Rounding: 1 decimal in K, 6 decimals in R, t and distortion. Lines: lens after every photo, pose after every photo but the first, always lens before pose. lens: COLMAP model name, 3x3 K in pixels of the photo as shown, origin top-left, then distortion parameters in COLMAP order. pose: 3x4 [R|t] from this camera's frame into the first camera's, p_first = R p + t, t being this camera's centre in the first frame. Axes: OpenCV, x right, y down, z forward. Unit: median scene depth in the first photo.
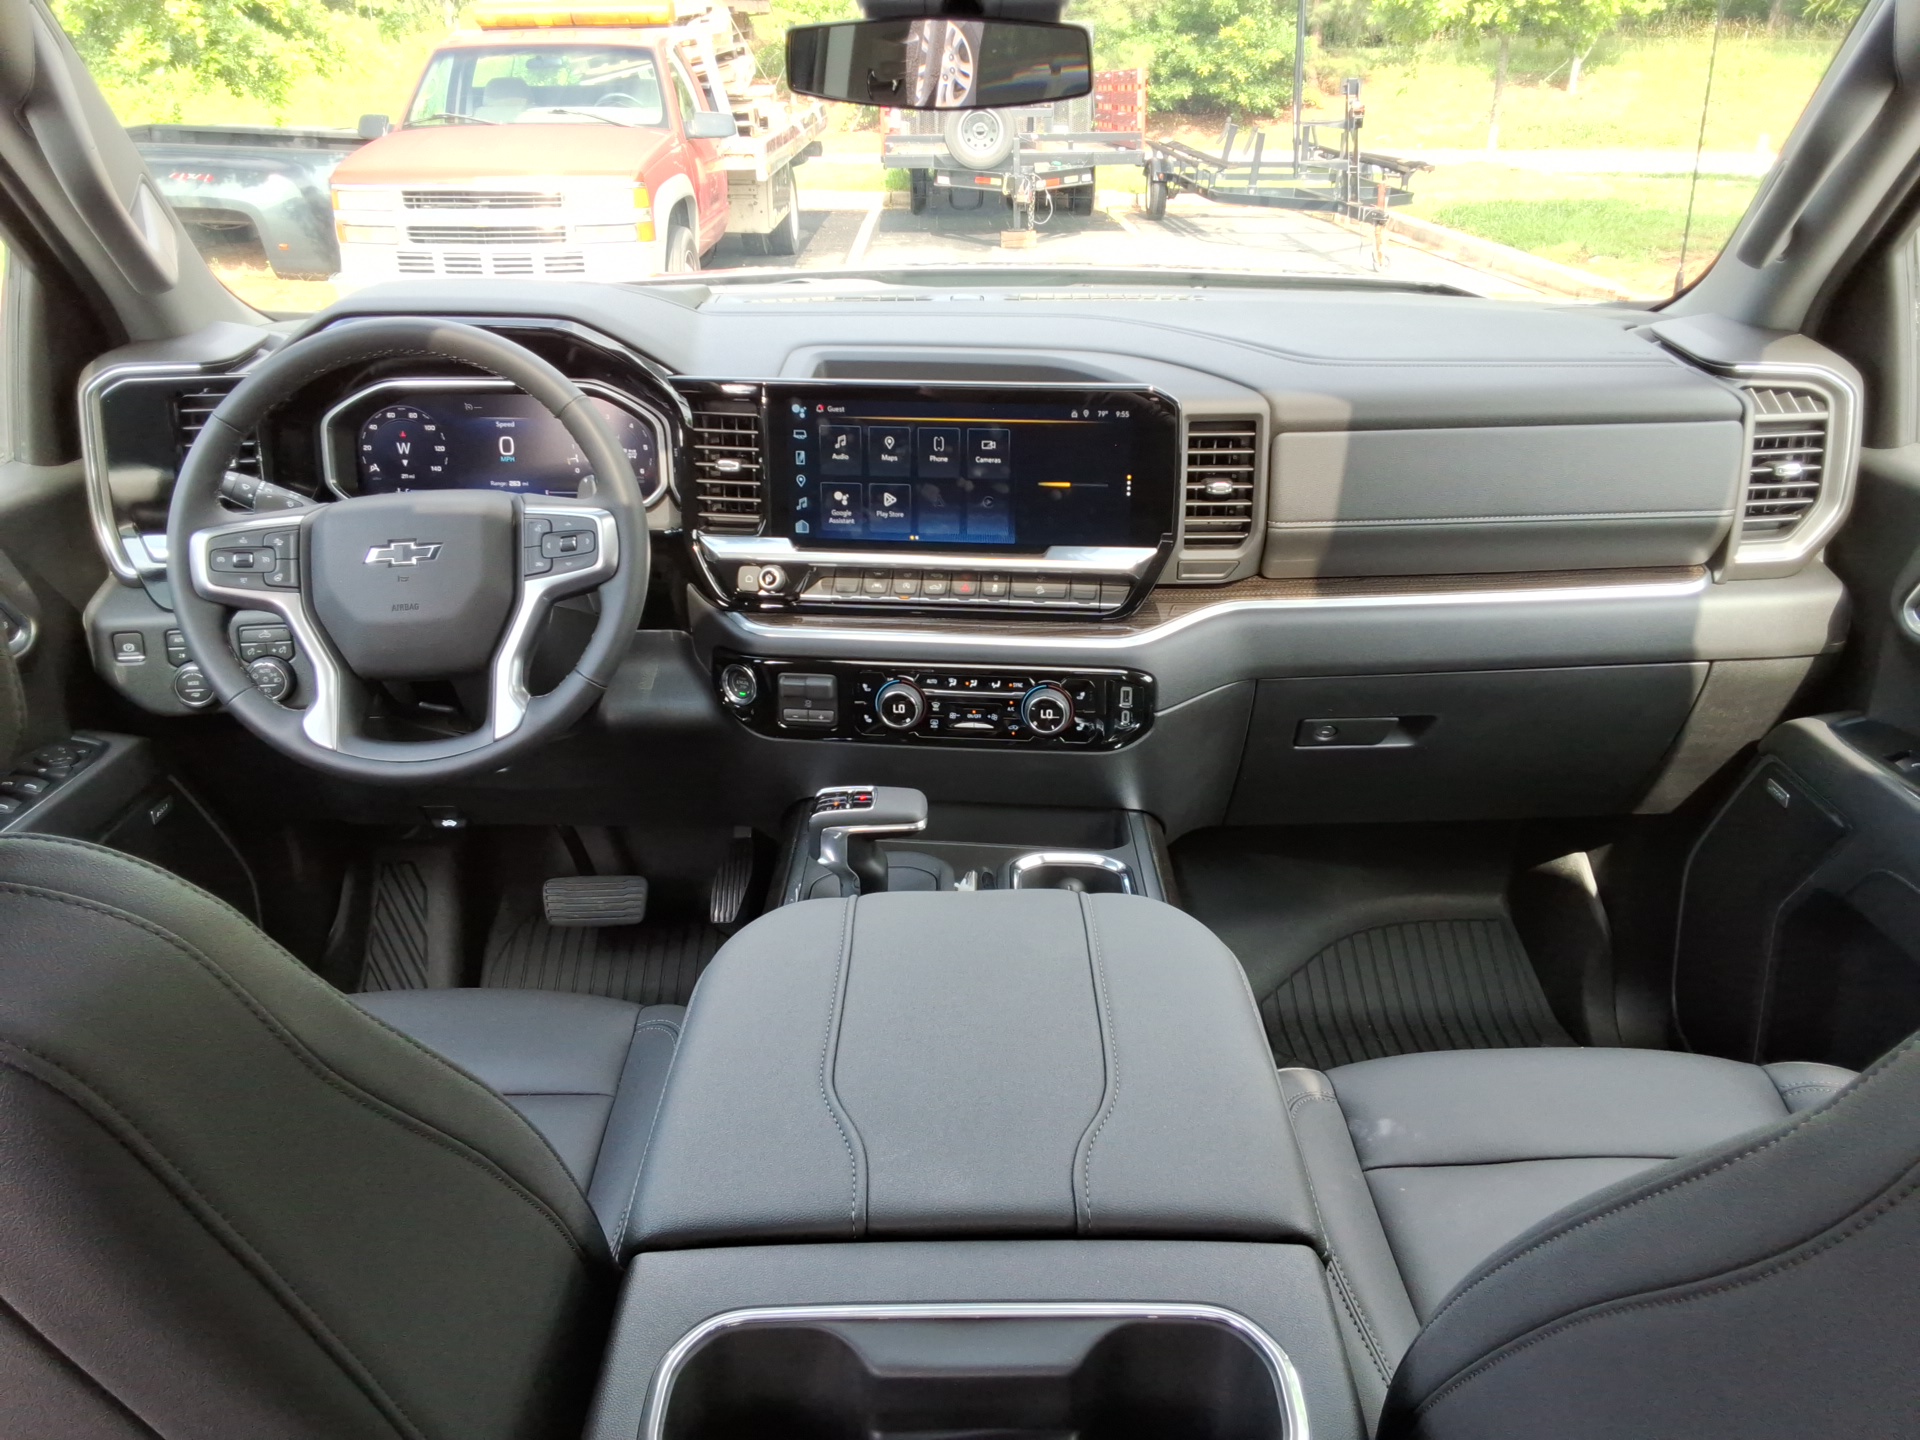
lens RADIAL K [[1550.9, 0, 985.9], [0, 1550.9, 688.5], [0, 0, 1]] dist [0.134324, -0.215689]
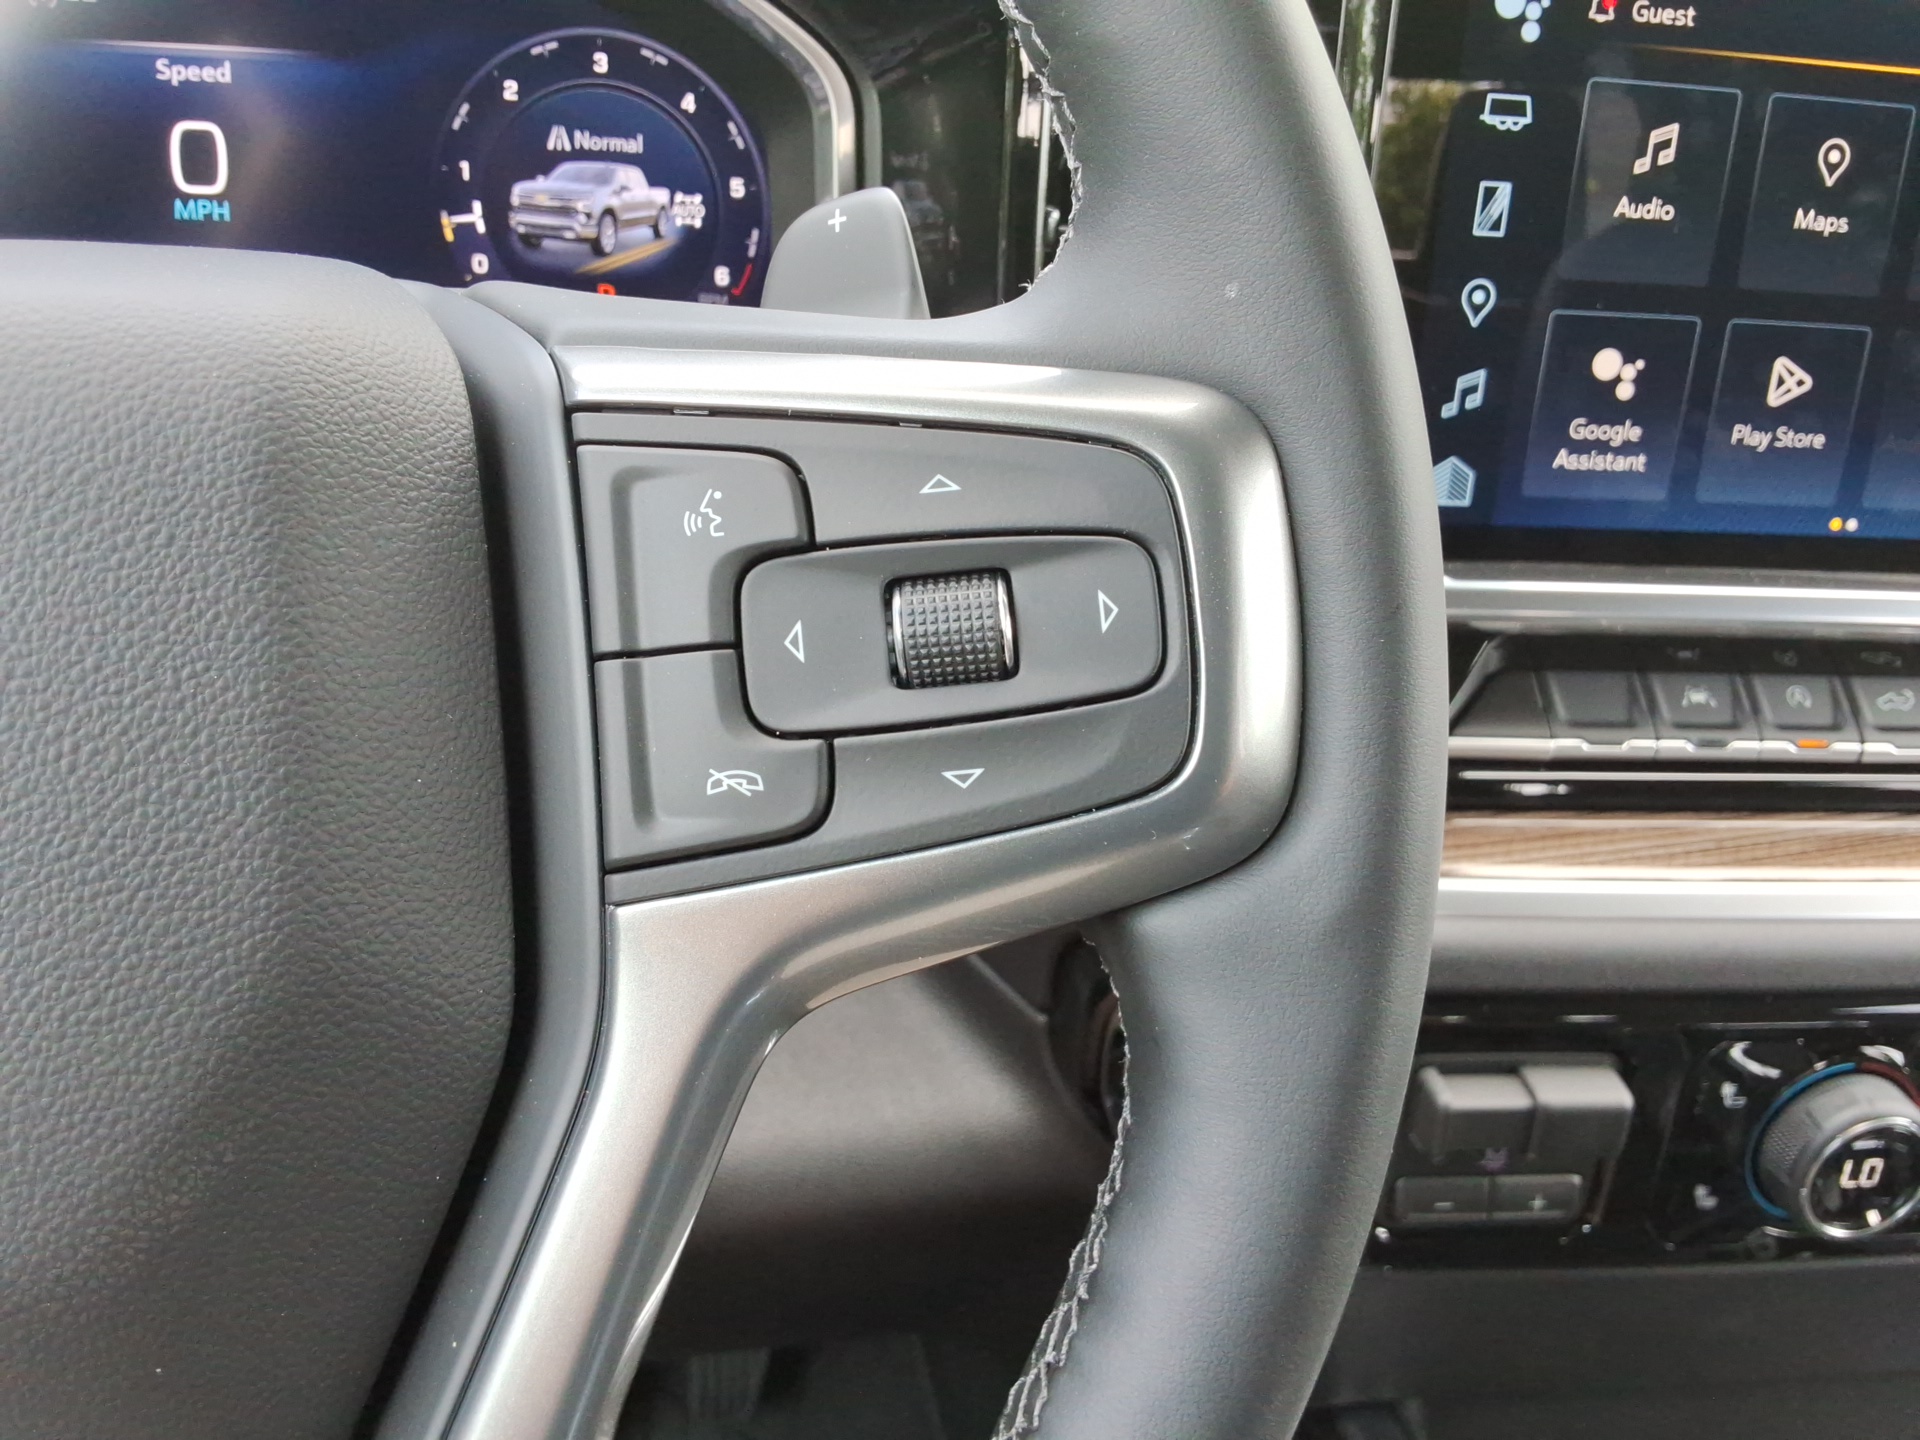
lens RADIAL K [[1561.0, 0, 958.3], [0, 1561.0, 695.6], [0, 0, 1]] dist [0.108528, -0.202448]
pose [[0.971485, -0.025556, 0.235722, -0.265847], [0.014339, 0.998687, 0.049179, -0.083363], [-0.236669, -0.044397, 0.970576, 0.768991]]
